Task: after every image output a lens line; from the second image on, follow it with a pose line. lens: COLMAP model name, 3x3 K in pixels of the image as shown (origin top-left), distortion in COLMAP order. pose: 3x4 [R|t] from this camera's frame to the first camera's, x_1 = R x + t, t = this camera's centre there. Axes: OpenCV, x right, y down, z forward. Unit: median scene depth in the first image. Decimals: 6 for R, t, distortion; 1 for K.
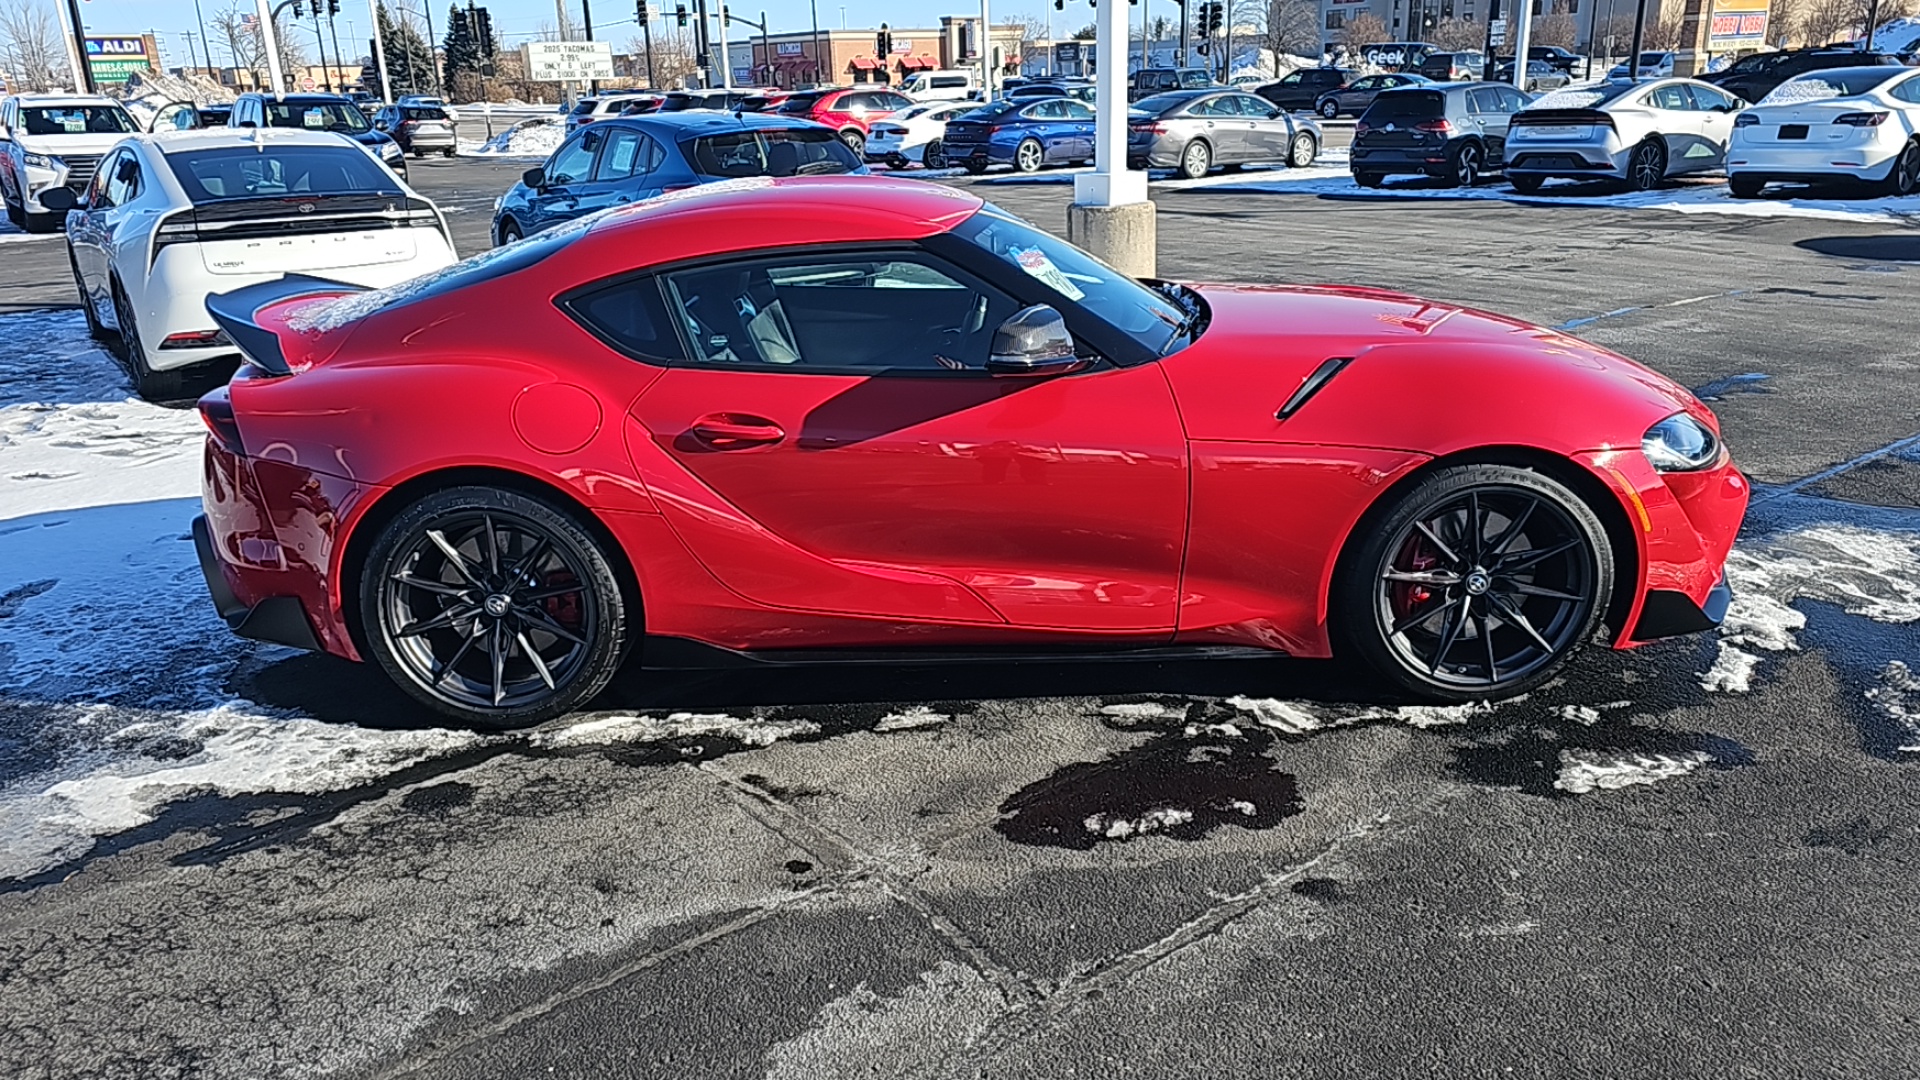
lens RADIAL K [[1360.5, 0, 960.0], [0, 1360.5, 540.0], [0, 0, 1]] dist [0.076224, -0.068320]
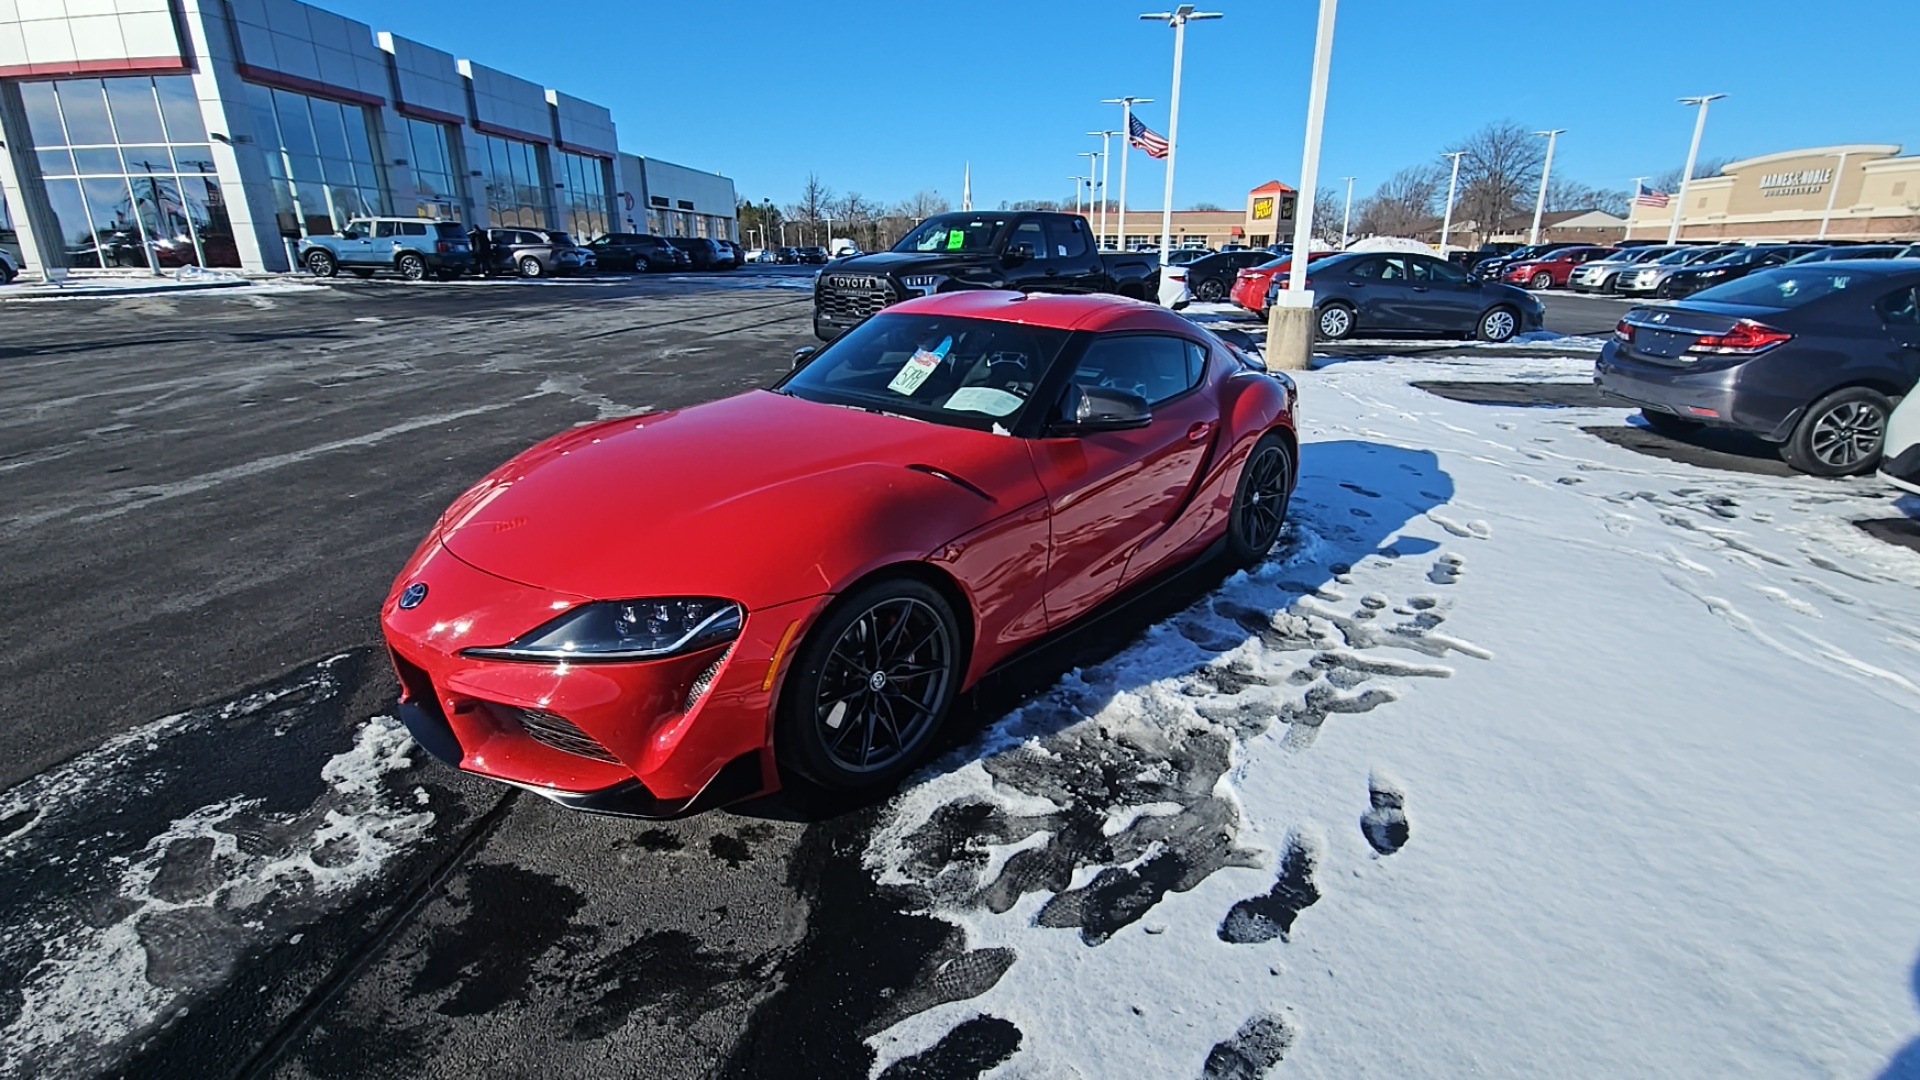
lens RADIAL K [[865.4, 0, 994.7], [0, 865.4, 538.6], [0, 0, 1]] dist [0.026661, -0.014741]
pose [[-0.666030, 0.267004, -0.696500, 0.315819], [-0.214961, 0.825424, 0.521984, -0.249880], [0.714280, 0.497378, -0.492362, 0.737599]]
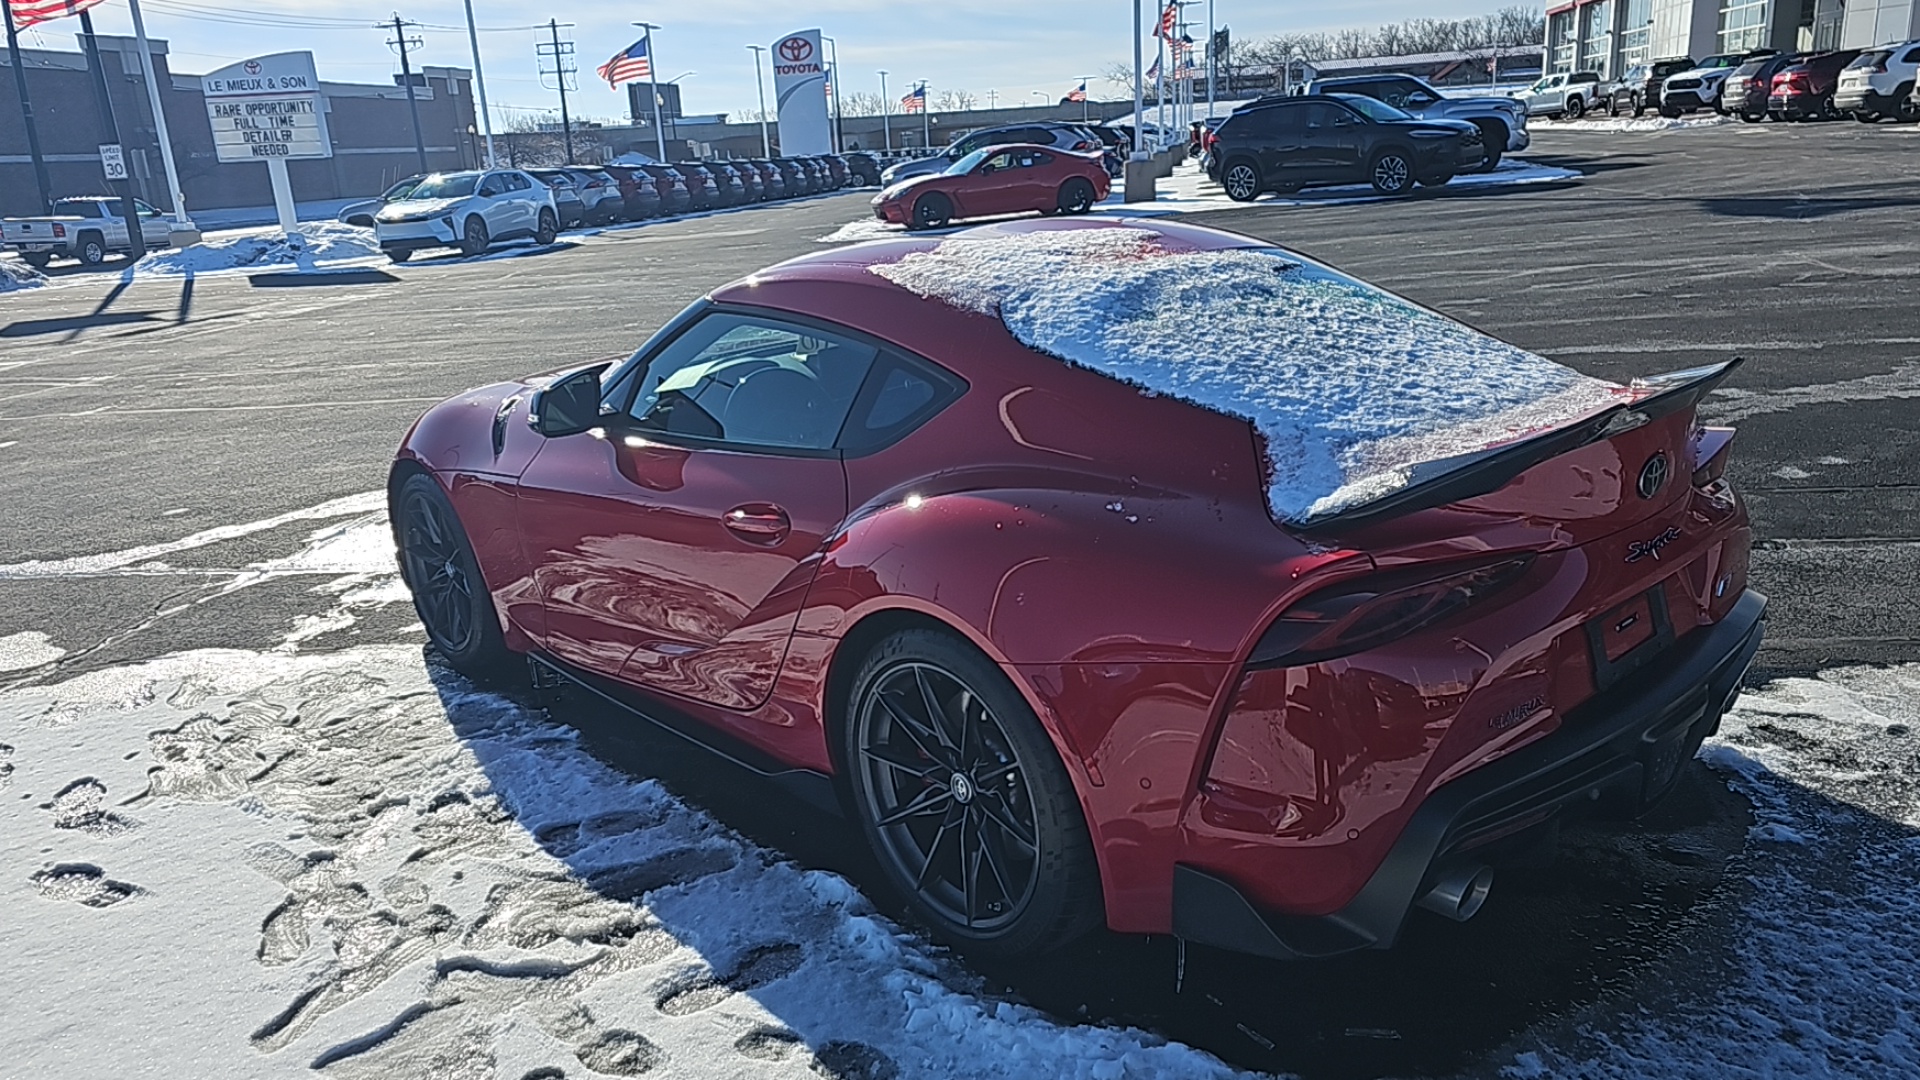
lens RADIAL K [[1360.5, 0, 960.0], [0, 1360.5, 540.0], [0, 0, 1]] dist [0.076224, -0.068320]
pose [[-0.657998, -0.137234, 0.740409, -0.350021], [0.315483, 0.842560, 0.436535, -0.220950], [-0.683747, 0.520826, -0.511108, 0.714985]]
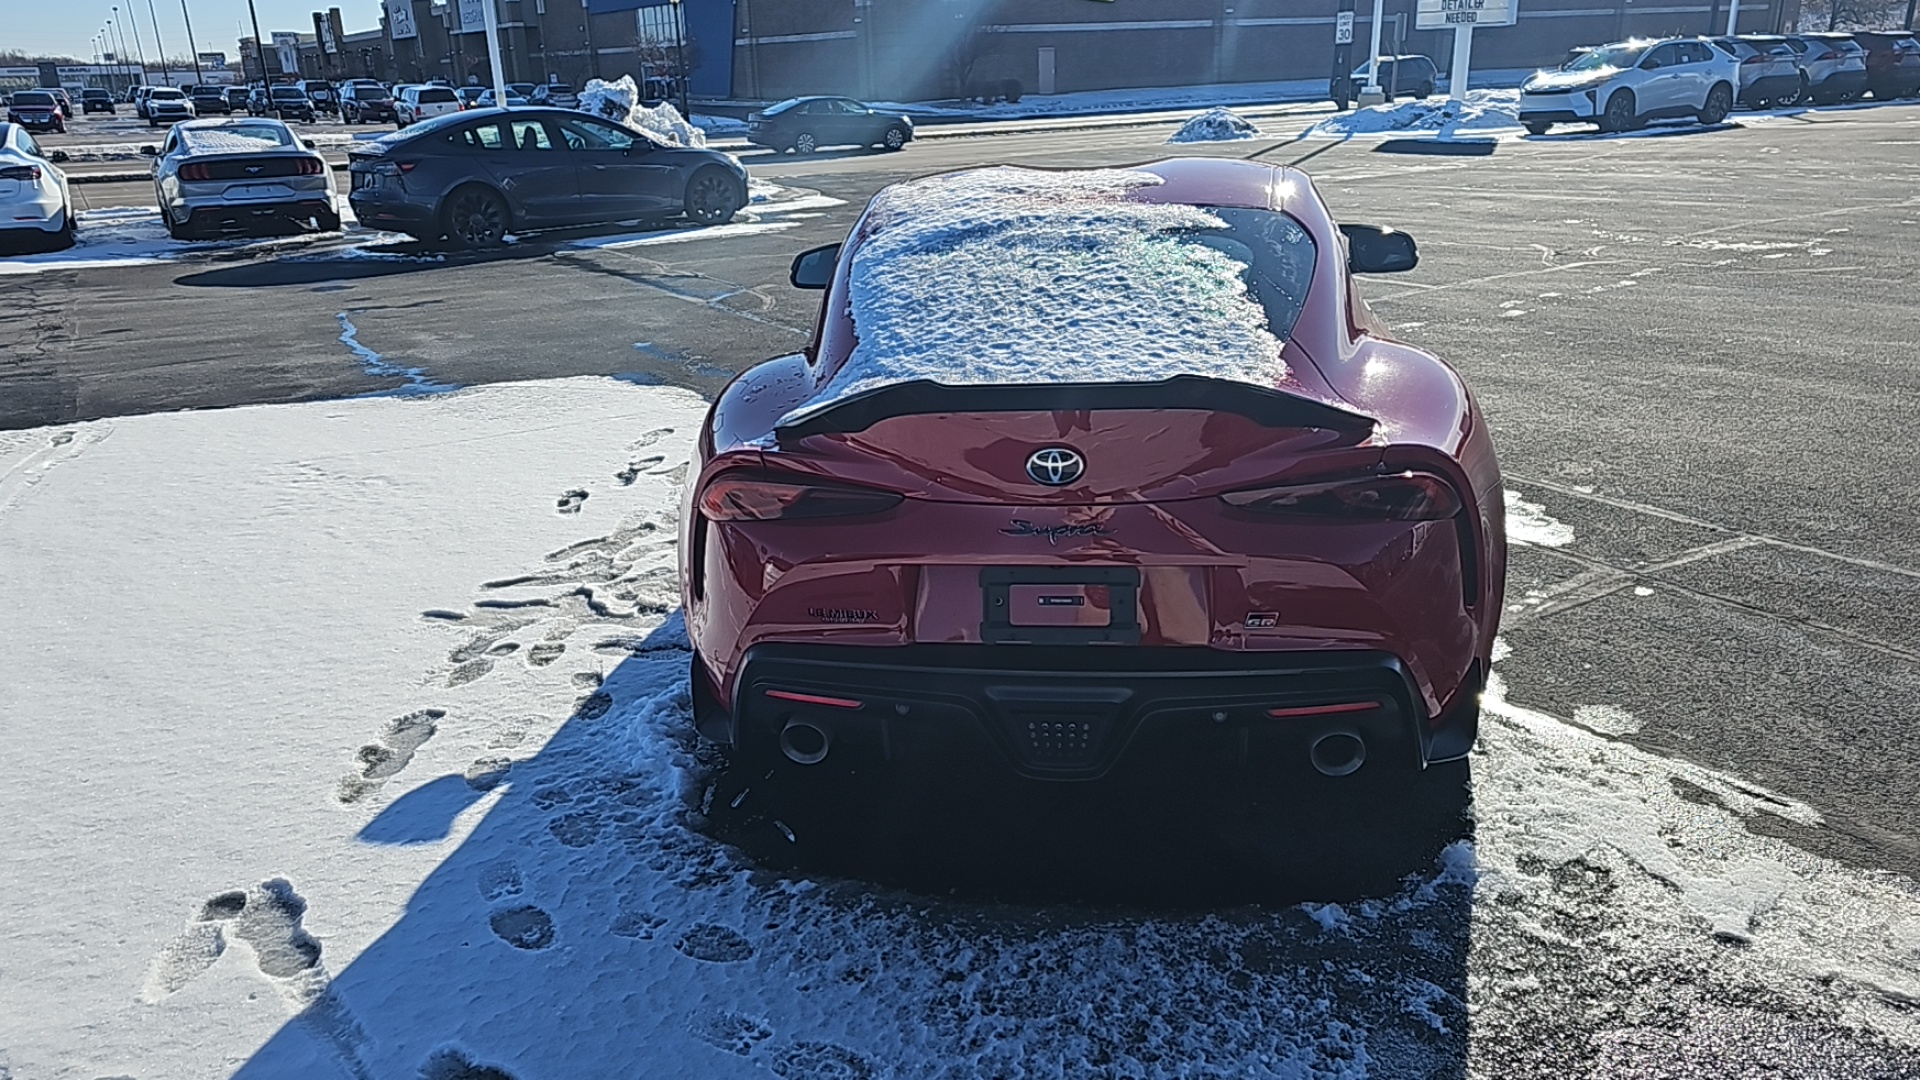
lens RADIAL K [[1350.6, 0, 953.1], [0, 1350.6, 572.3], [0, 0, 1]] dist [0.046711, -0.027806]
pose [[0.138481, -0.316118, 0.938559, -0.505650], [0.340880, 0.904998, 0.254518, -0.126115], [-0.929851, 0.284690, 0.233084, 0.436632]]
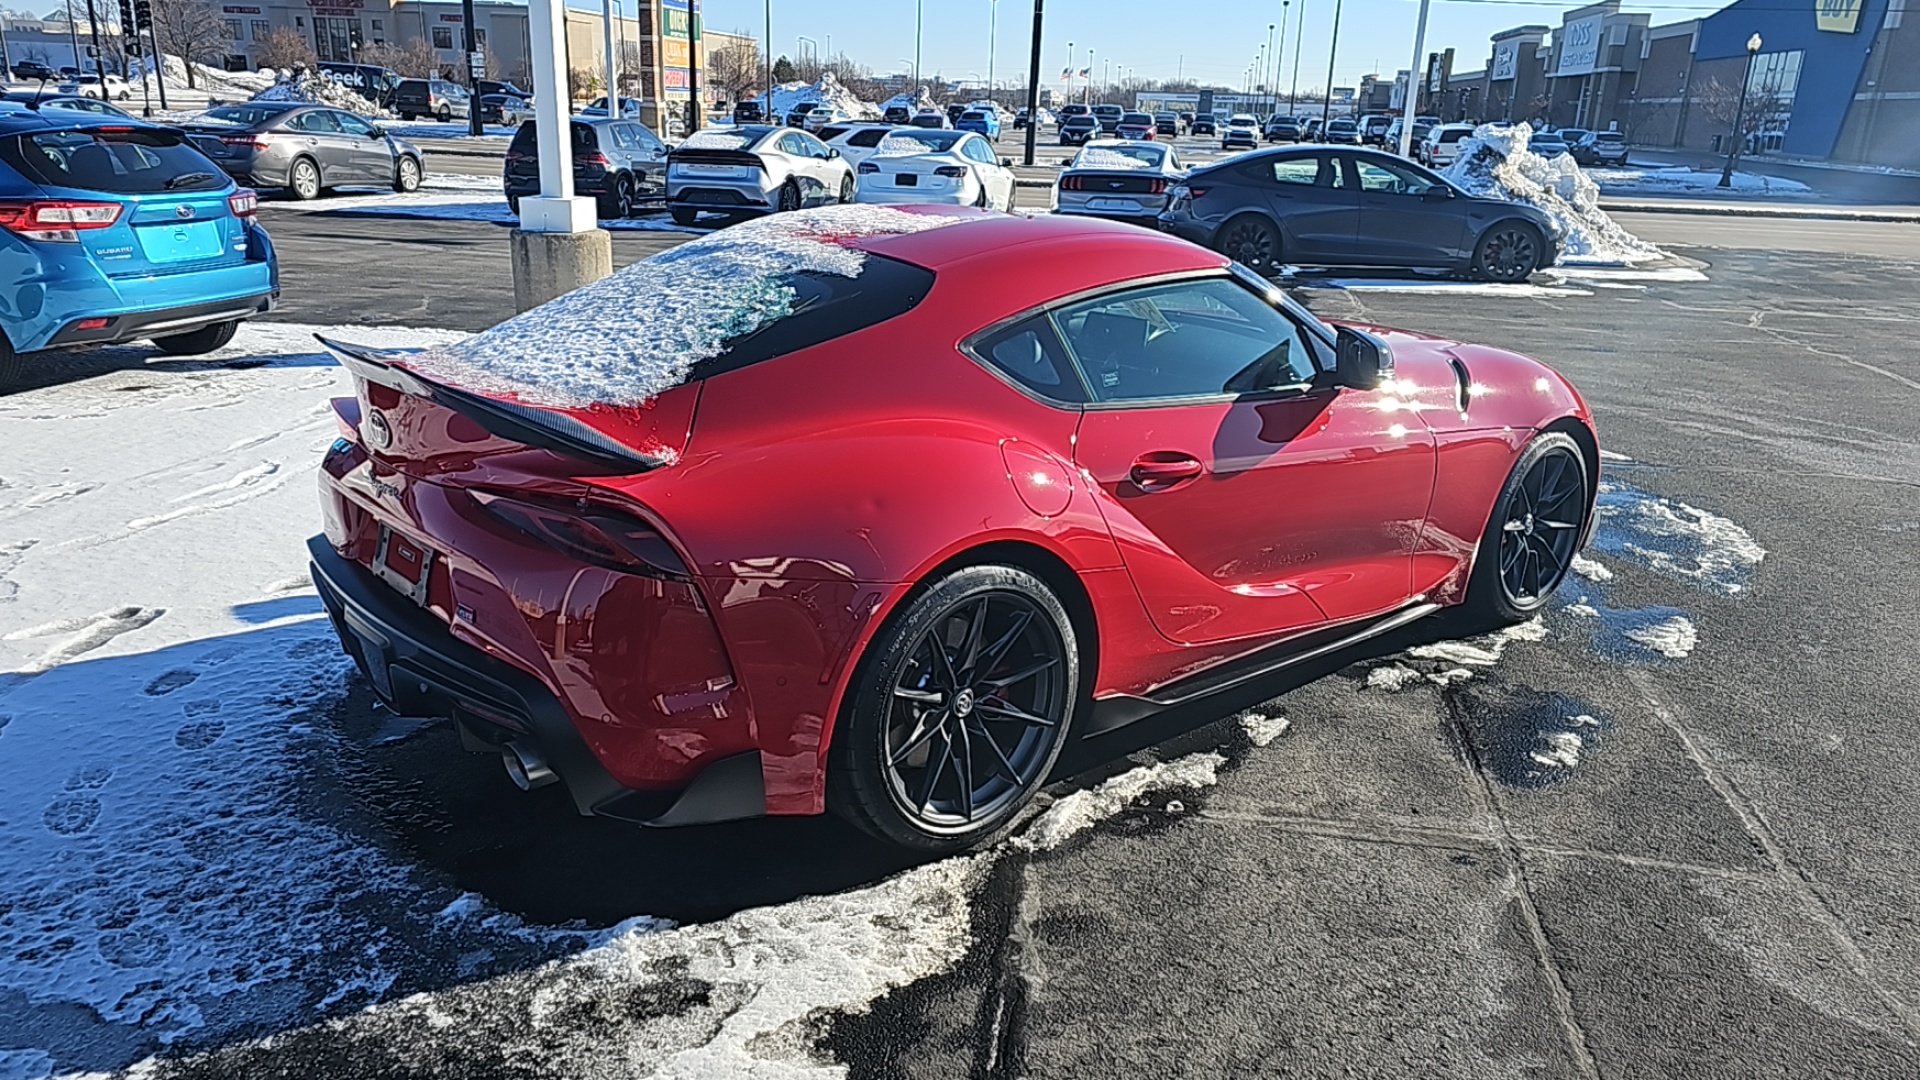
lens RADIAL K [[1360.5, 0, 960.0], [0, 1360.5, 540.0], [0, 0, 1]] dist [0.076224, -0.068320]
pose [[0.753420, -0.139401, 0.642593, -0.347406], [0.151614, 0.987765, 0.036519, -0.033726], [-0.639821, 0.069912, 0.765337, 0.136979]]
